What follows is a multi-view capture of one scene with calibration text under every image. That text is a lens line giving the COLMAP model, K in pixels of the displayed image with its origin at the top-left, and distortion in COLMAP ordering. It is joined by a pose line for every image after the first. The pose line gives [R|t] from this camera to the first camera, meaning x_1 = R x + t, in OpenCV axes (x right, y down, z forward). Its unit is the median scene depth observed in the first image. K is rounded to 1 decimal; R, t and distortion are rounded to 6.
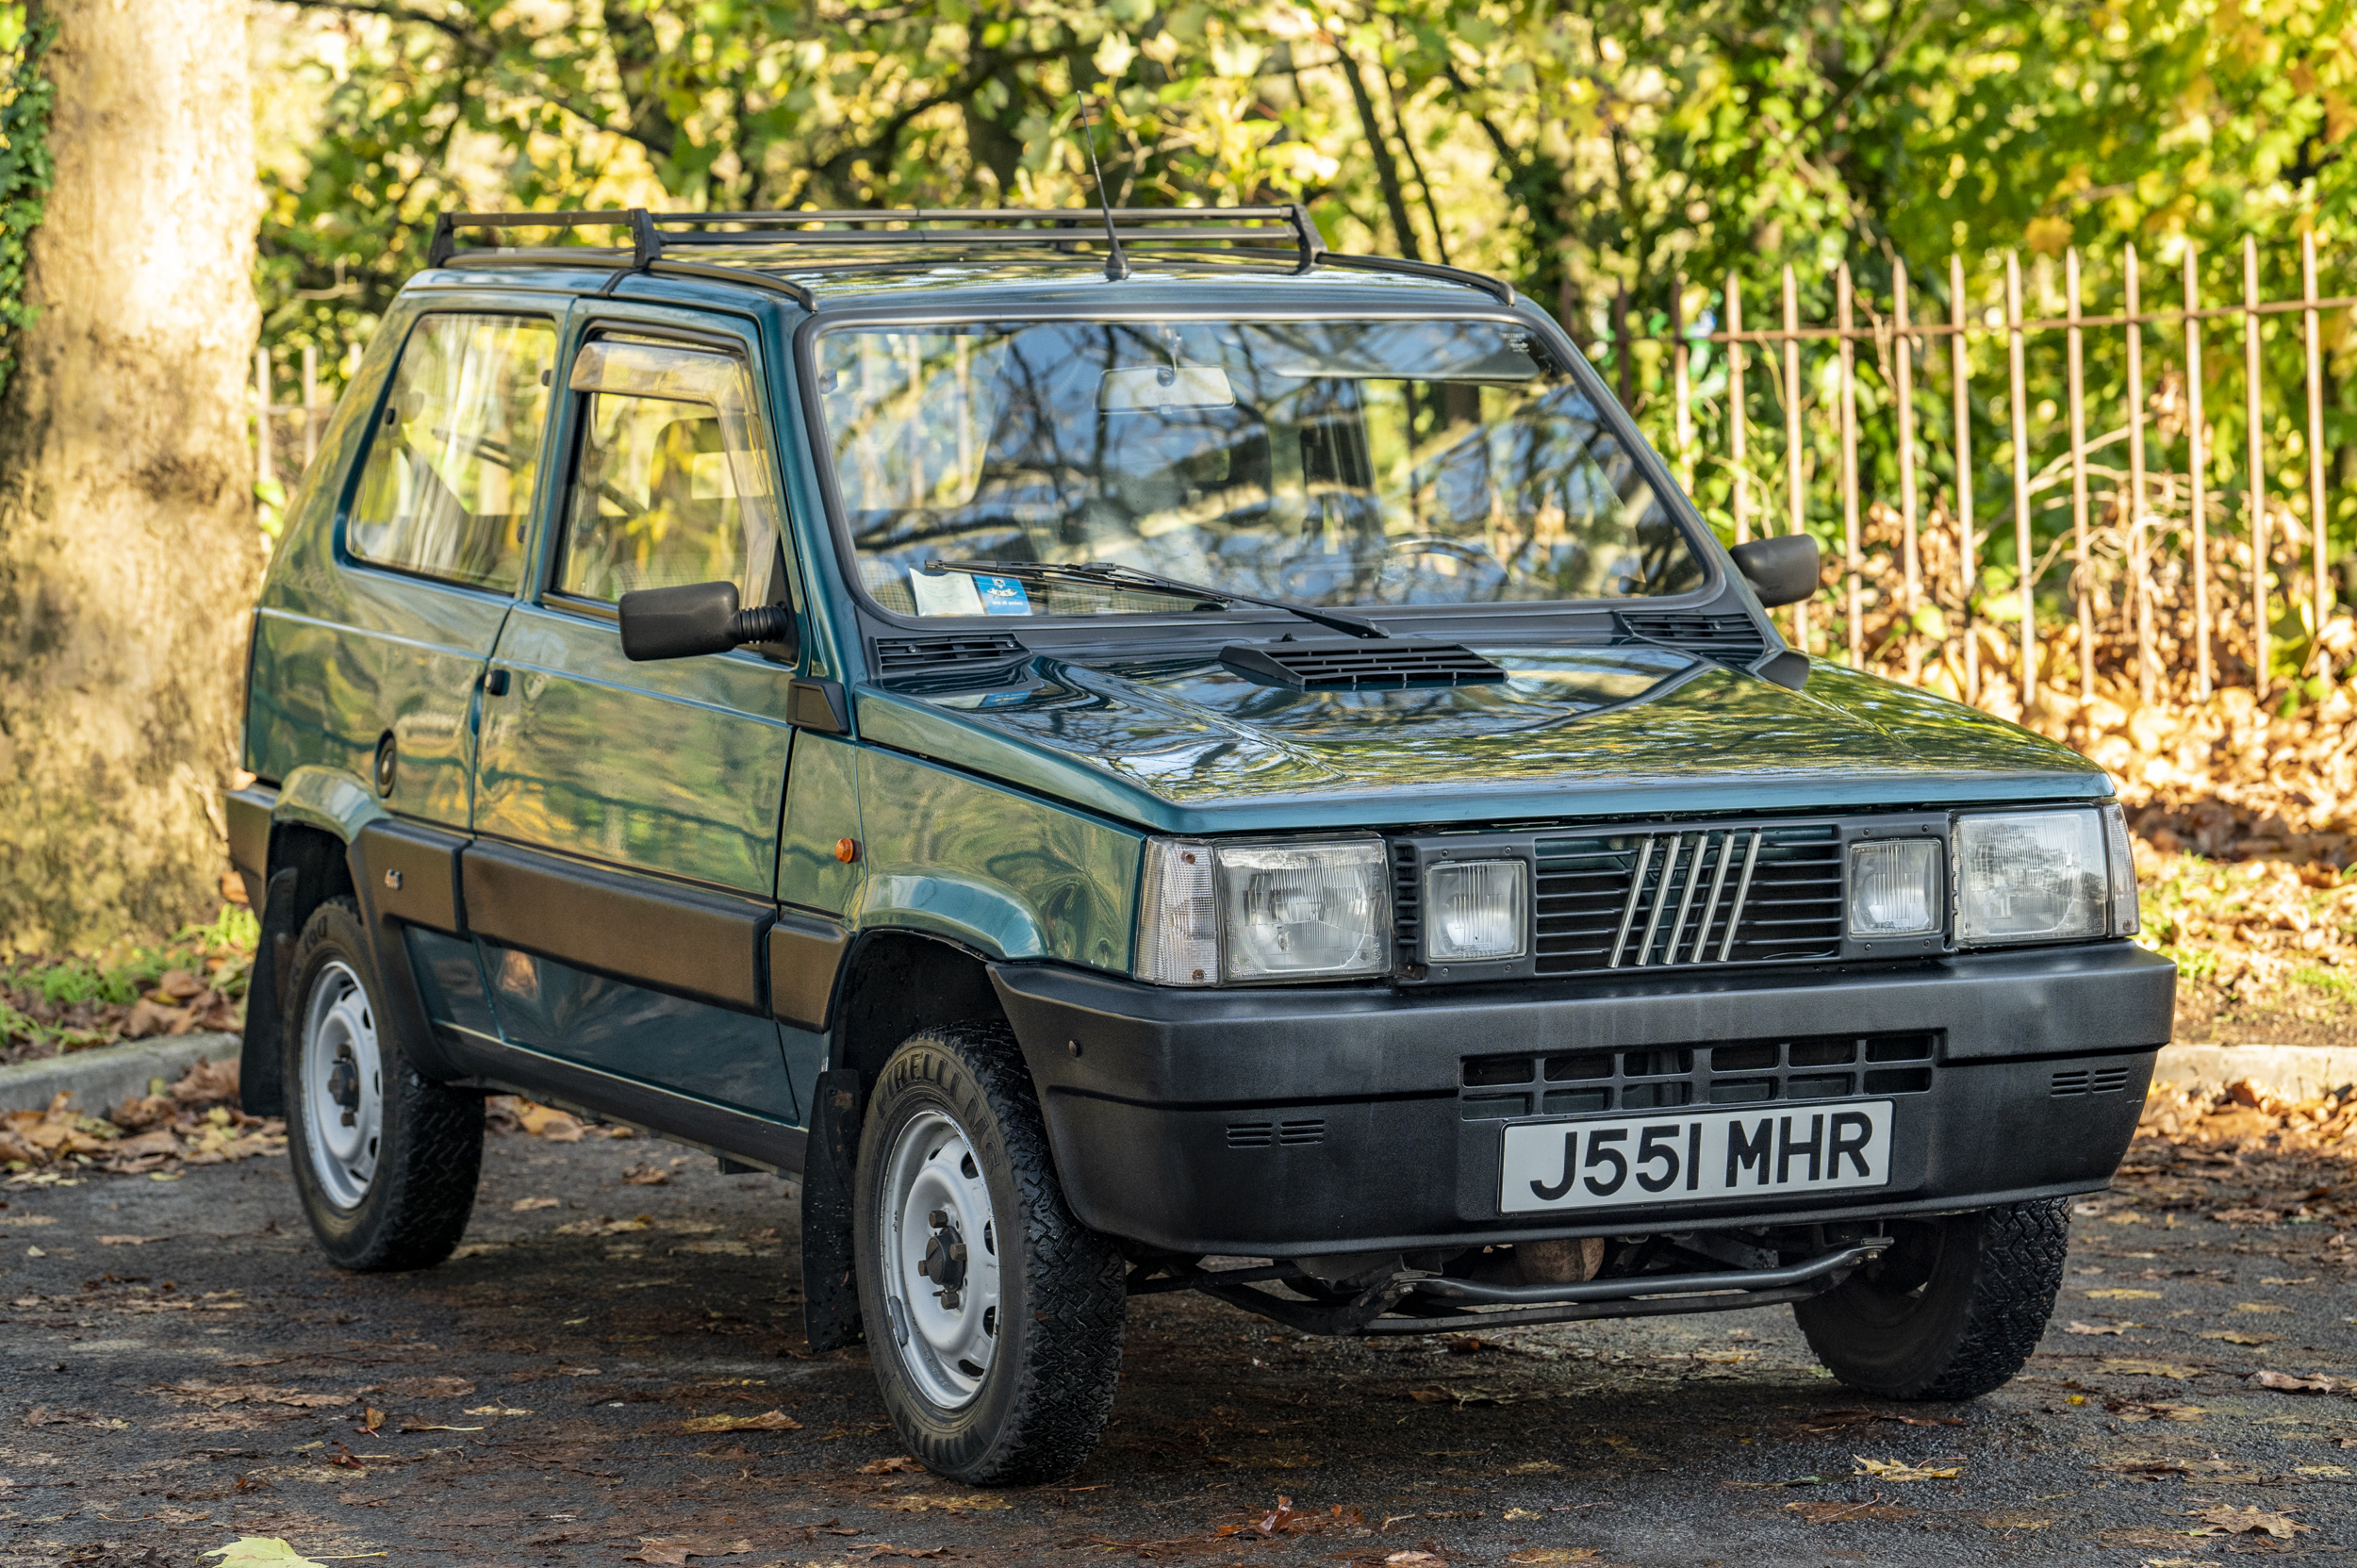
lens RADIAL K [[7771.4, 0, 1178.5], [0, 7771.4, 784.0], [0, 0, 1]] dist [-0.026570, 0.520288]
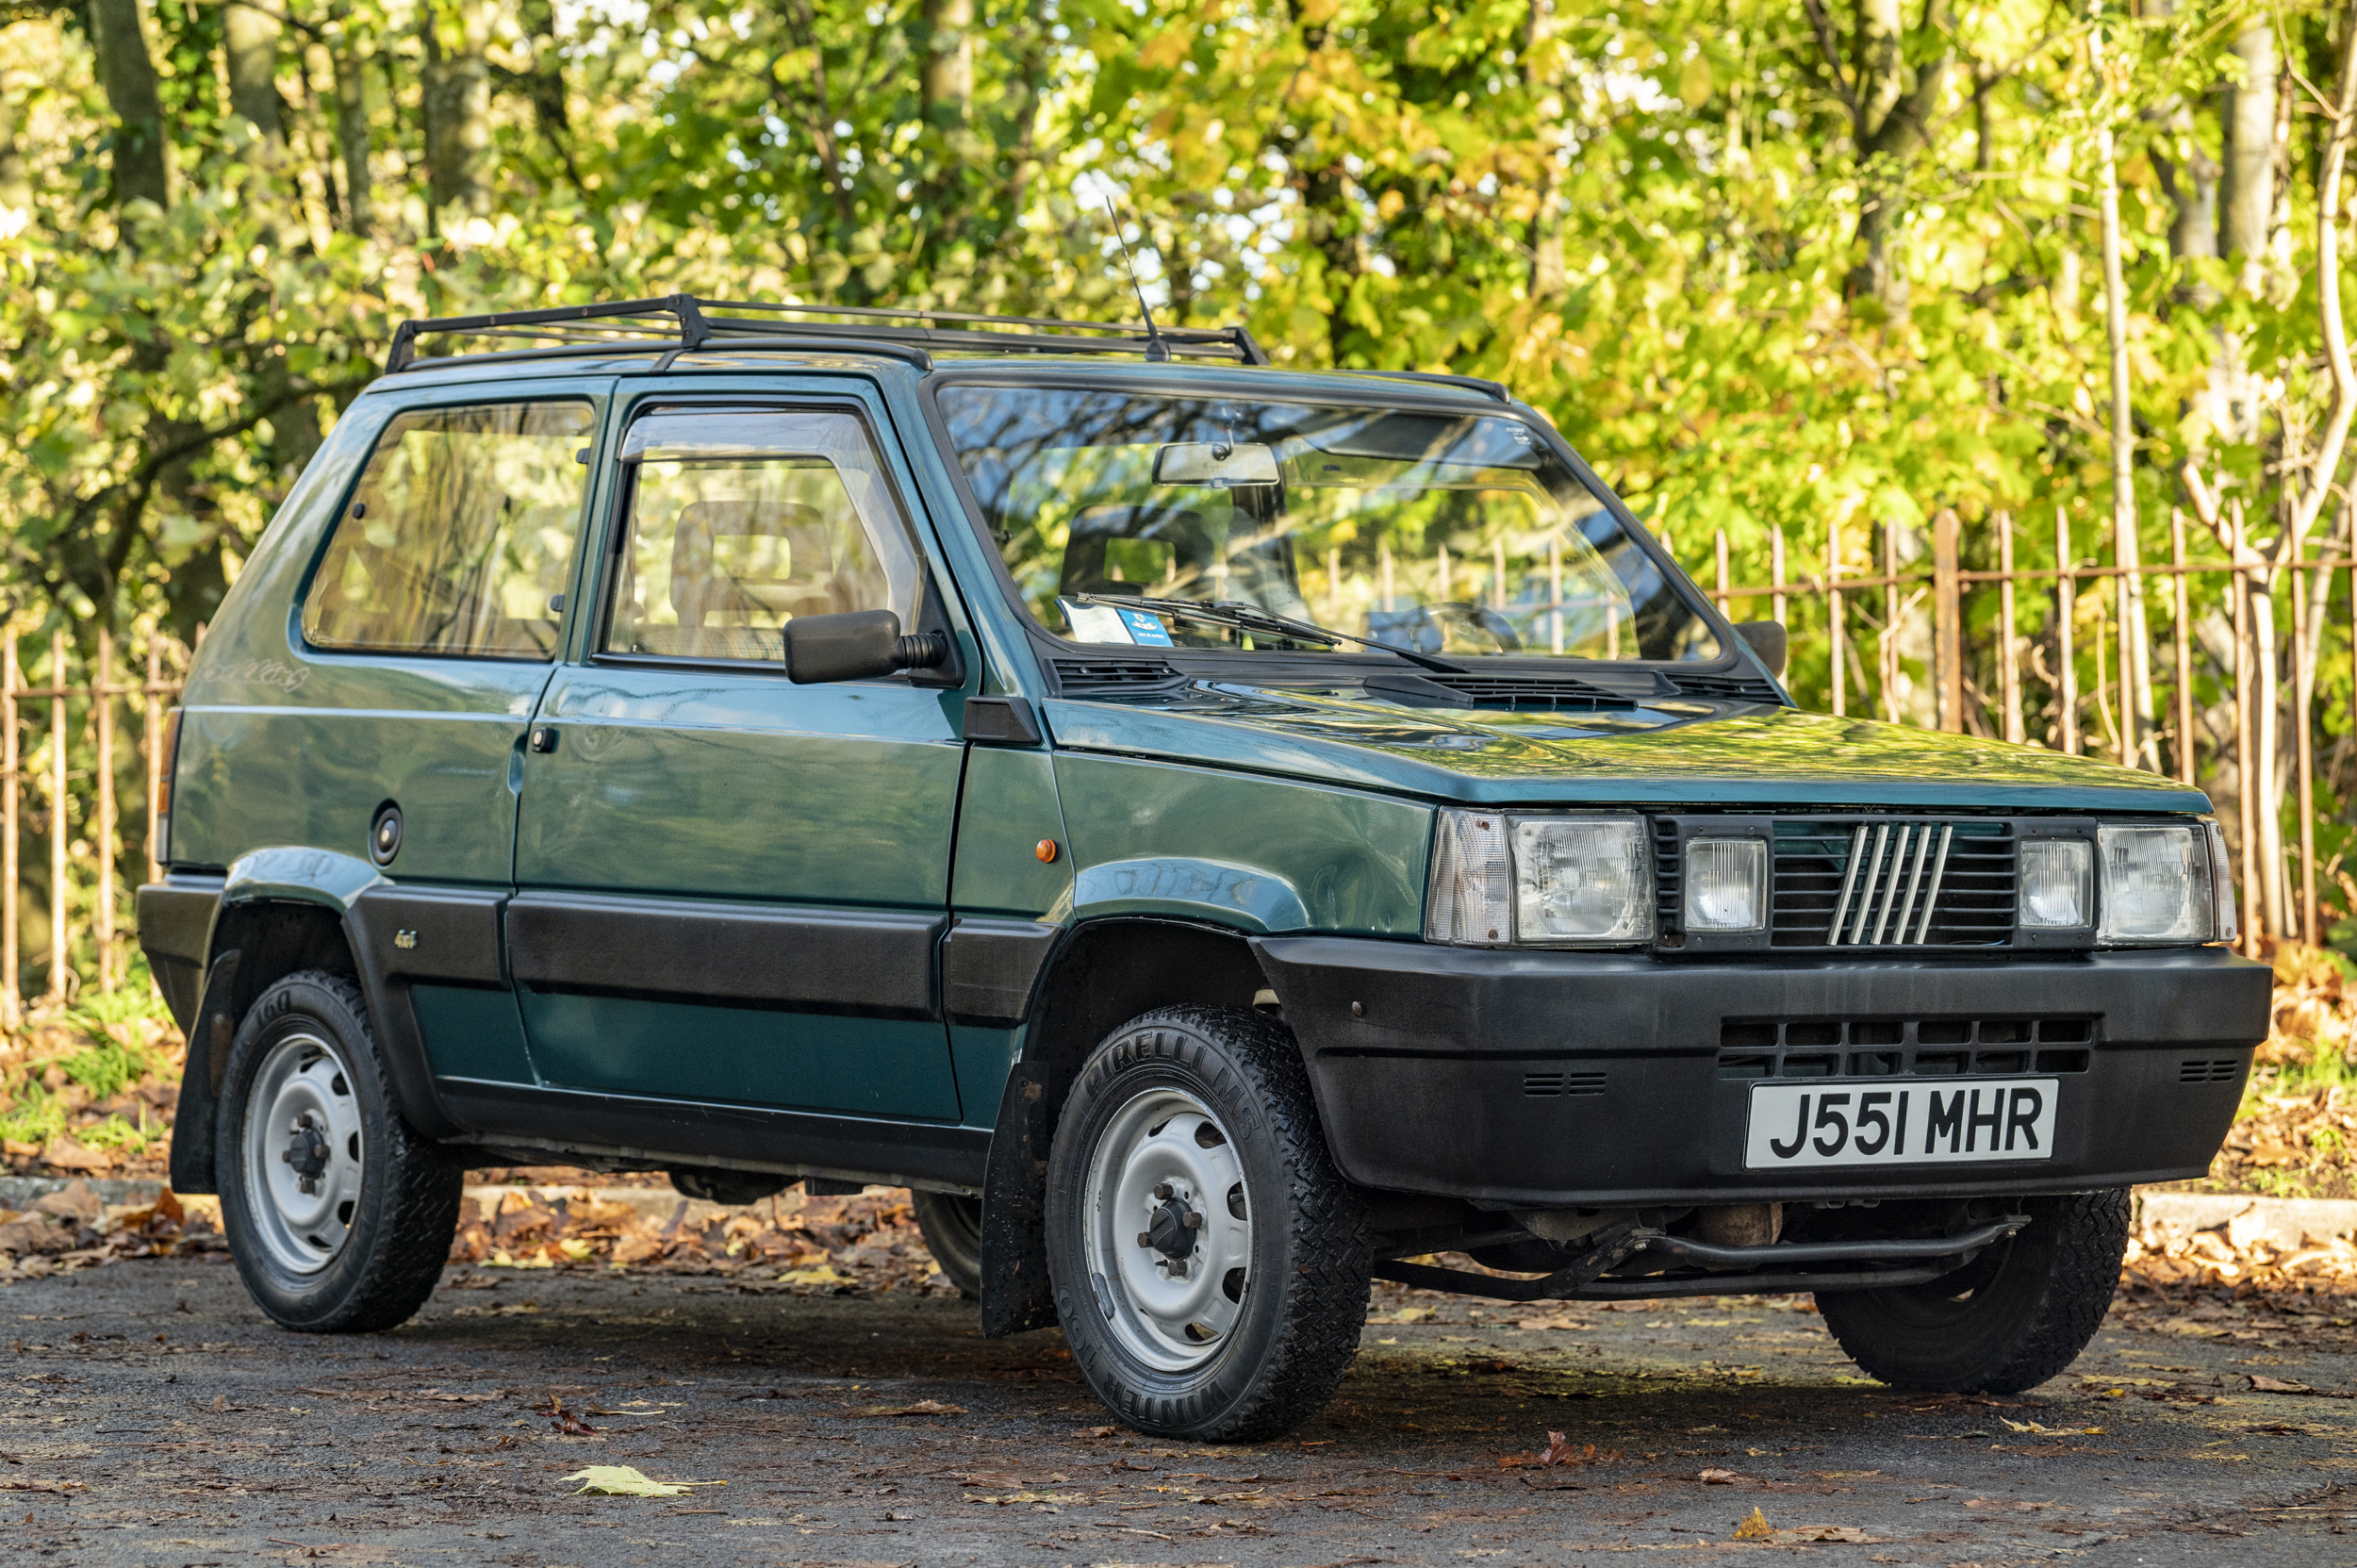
lens RADIAL K [[7362.9, 0, 1178.5], [0, 7362.9, 784.0], [0, 0, 1]] dist [-0.111140, 0.499078]
pose [[0.980606, 0.018768, 0.195089, -0.229506], [-0.004307, 0.997228, -0.074286, 0.076697], [-0.195942, 0.072005, 0.977968, 0.021706]]
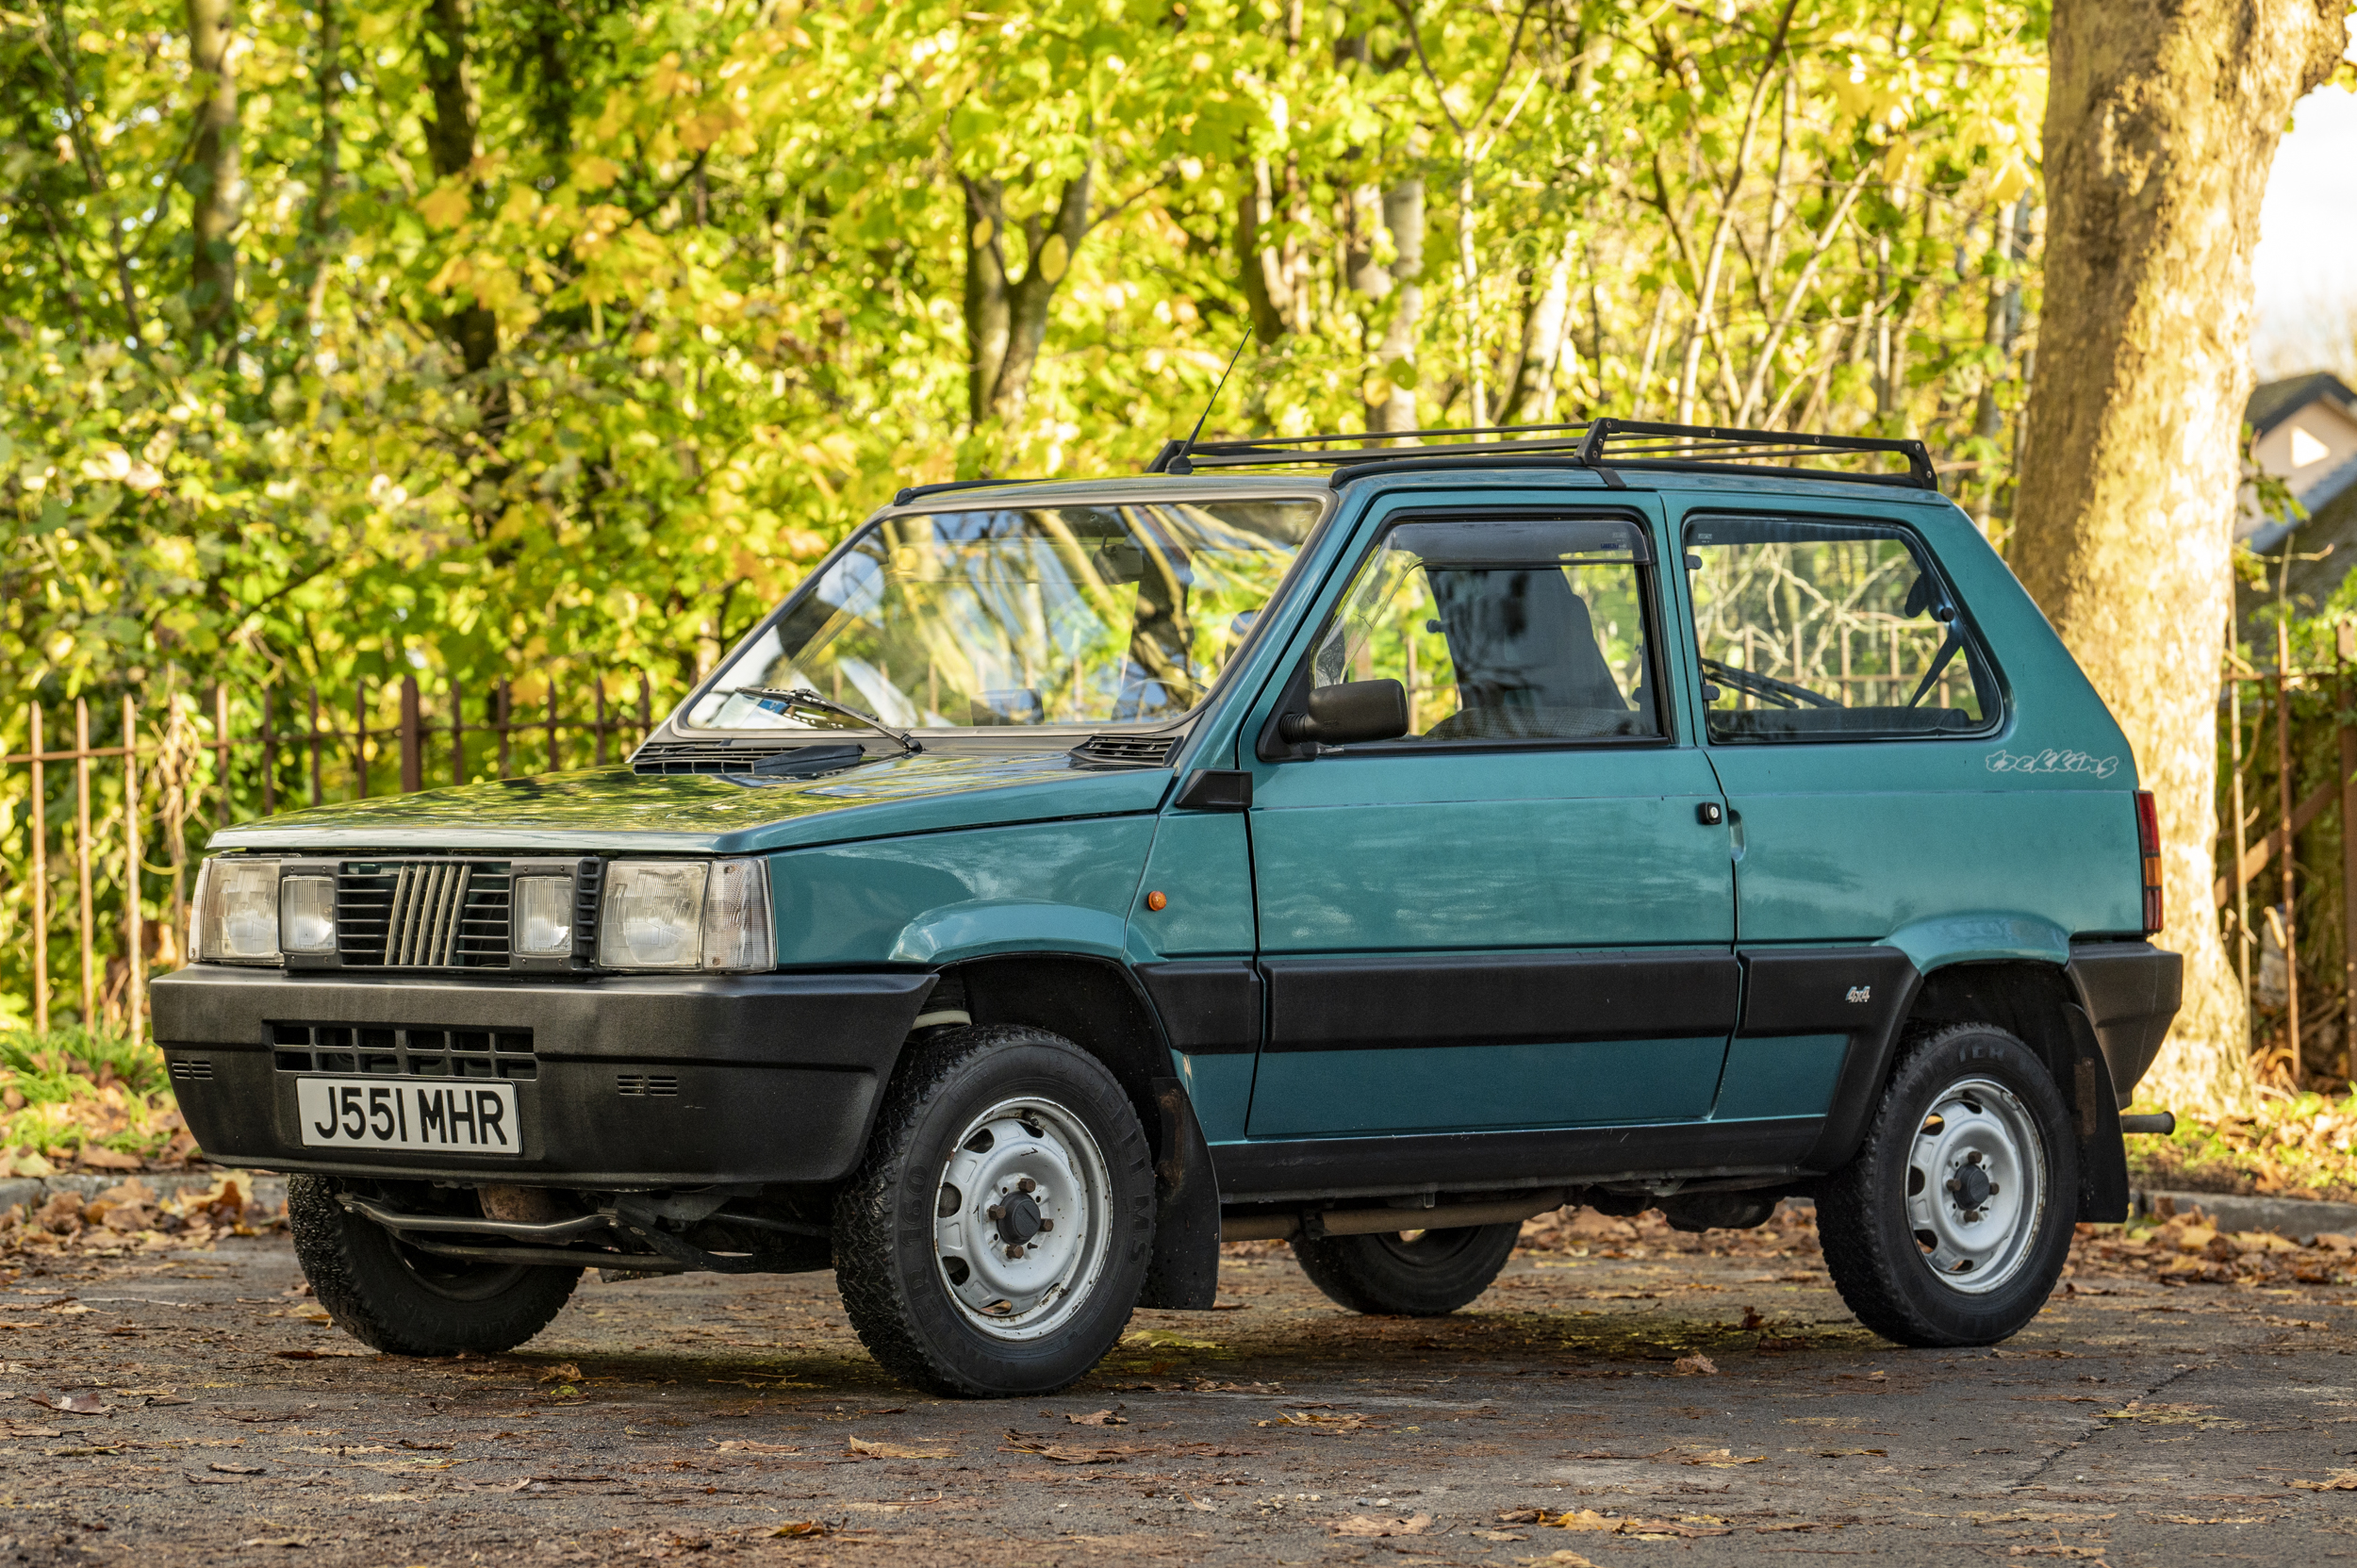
lens RADIAL K [[7771.4, 0, 1178.5], [0, 7771.4, 784.0], [0, 0, 1]] dist [-0.026570, 0.520288]
pose [[0.323927, -0.001989, -0.946080, 1.307661], [-0.074931, 0.996803, -0.027751, 0.019476], [0.943110, 0.079880, 0.322742, 0.699689]]
